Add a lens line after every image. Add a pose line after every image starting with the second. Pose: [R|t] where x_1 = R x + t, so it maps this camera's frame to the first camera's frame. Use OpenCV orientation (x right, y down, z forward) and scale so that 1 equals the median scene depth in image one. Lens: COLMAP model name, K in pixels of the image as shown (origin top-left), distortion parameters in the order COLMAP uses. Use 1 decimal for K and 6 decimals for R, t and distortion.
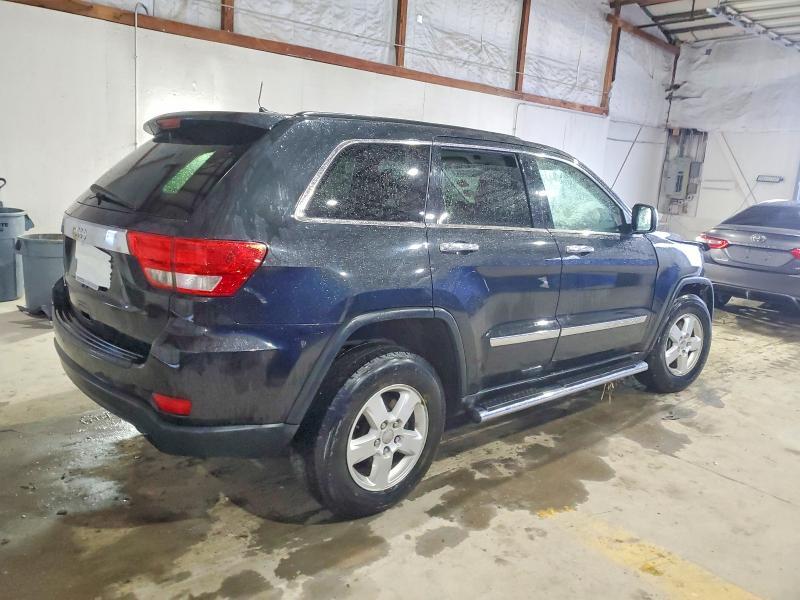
lens RADIAL K [[630.5, 0, 394.2], [0, 630.5, 298.3], [0, 0, 1]] dist [0.027163, 0.001581]
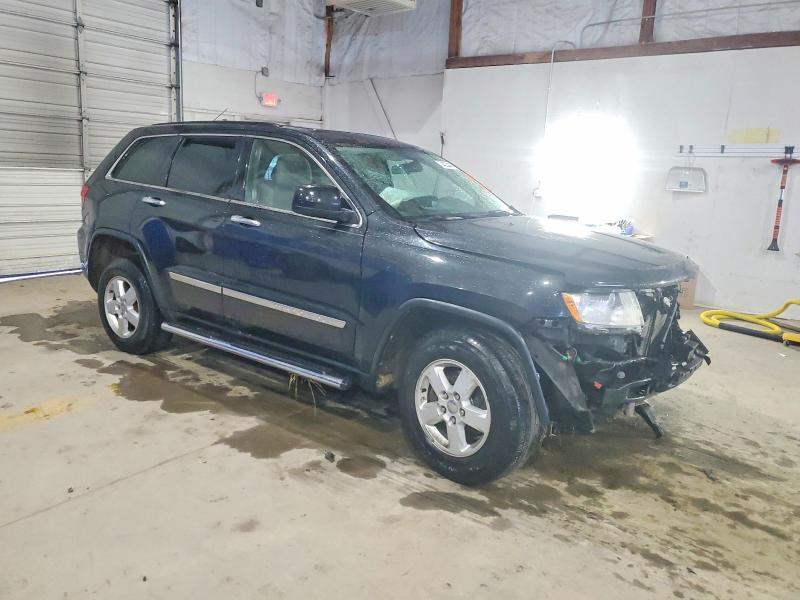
lens RADIAL K [[630.5, 0, 394.2], [0, 630.5, 298.3], [0, 0, 1]] dist [0.027163, 0.001581]
pose [[0.189626, 0.154026, -0.969700, 1.405093], [-0.226230, 0.967900, 0.109500, -0.124767], [0.955438, 0.198611, 0.218384, 1.031536]]
